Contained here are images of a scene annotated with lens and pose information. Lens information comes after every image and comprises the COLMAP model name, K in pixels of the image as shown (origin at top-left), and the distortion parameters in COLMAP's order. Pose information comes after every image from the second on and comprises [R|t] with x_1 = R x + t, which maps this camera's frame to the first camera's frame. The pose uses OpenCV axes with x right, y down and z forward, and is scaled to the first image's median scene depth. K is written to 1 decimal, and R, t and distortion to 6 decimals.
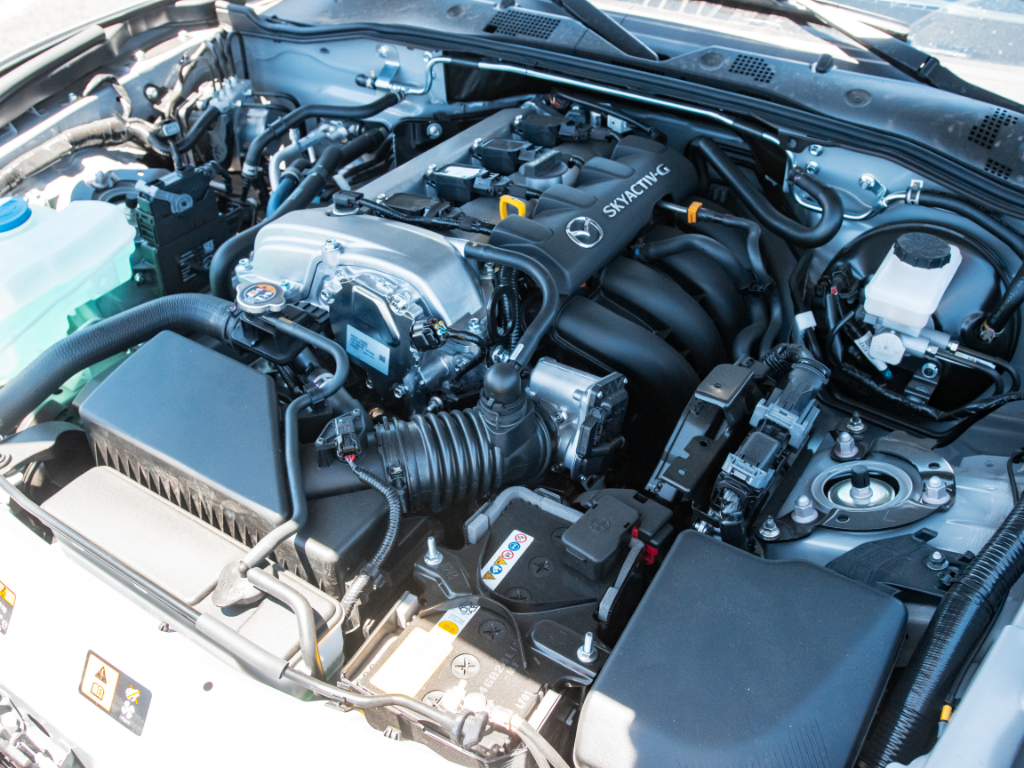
lens RADIAL K [[966.4, 0, 512.0], [0, 966.4, 384.0], [0, 0, 1]] dist [-0.049501, -0.004402]
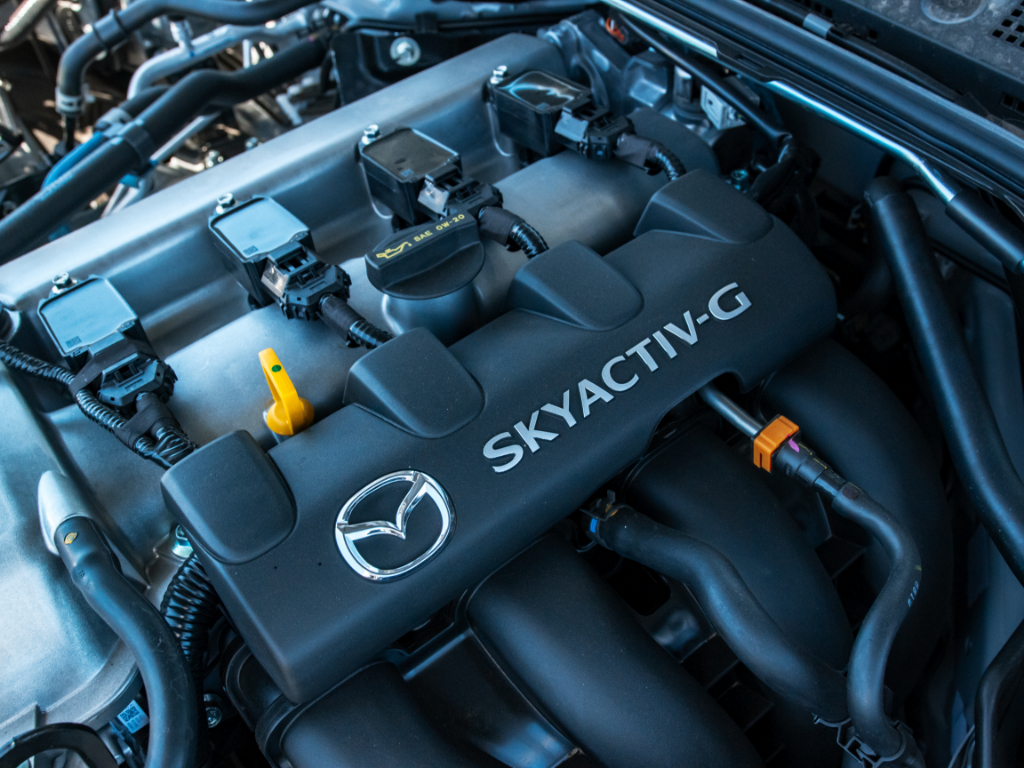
lens RADIAL K [[966.4, 0, 512.0], [0, 966.4, 384.0], [0, 0, 1]] dist [-0.049501, -0.004402]
pose [[0.950034, 0.193845, -0.244664, 0.173523], [-0.141610, 0.966158, 0.215604, -0.260238], [0.278178, -0.170184, 0.945333, 0.606770]]
